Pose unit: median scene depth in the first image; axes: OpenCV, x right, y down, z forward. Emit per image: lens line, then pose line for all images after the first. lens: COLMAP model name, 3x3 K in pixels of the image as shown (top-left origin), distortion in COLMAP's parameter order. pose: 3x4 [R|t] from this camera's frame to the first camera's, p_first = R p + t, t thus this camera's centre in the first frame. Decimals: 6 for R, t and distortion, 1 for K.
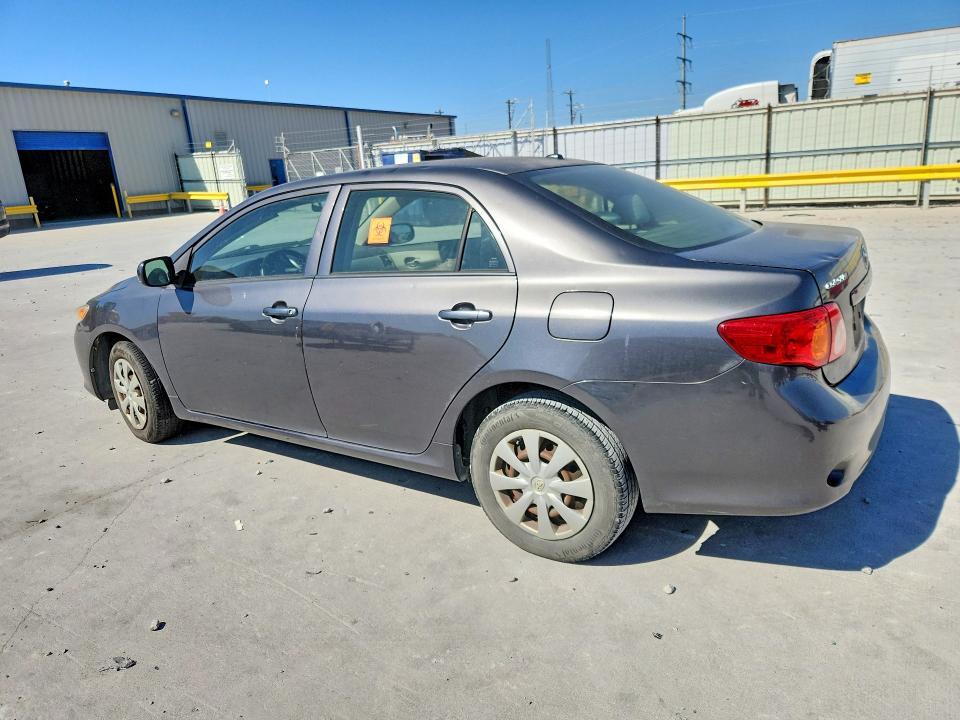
lens RADIAL K [[655.5, 0, 470.6], [0, 655.5, 361.7], [0, 0, 1]] dist [0.029092, -0.016316]
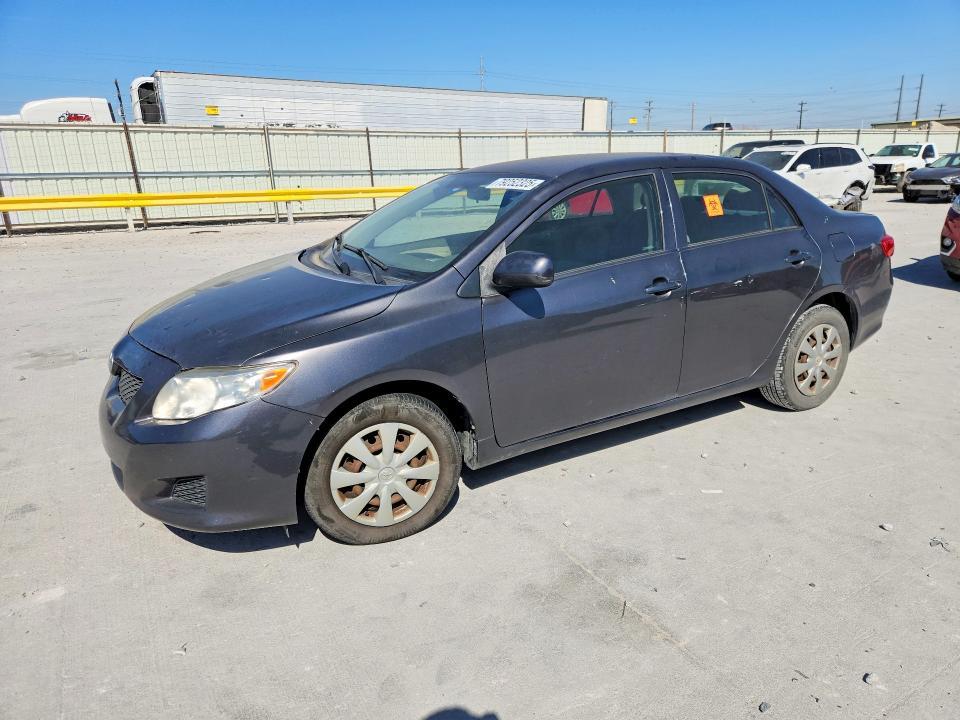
lens RADIAL K [[655.5, 0, 471.3], [0, 655.5, 361.9], [0, 0, 1]] dist [0.029092, -0.016316]
pose [[0.442236, -0.203078, 0.873606, -0.267332], [0.237654, 0.965746, 0.104191, -0.027929], [-0.864840, 0.161539, 0.475350, 0.155510]]
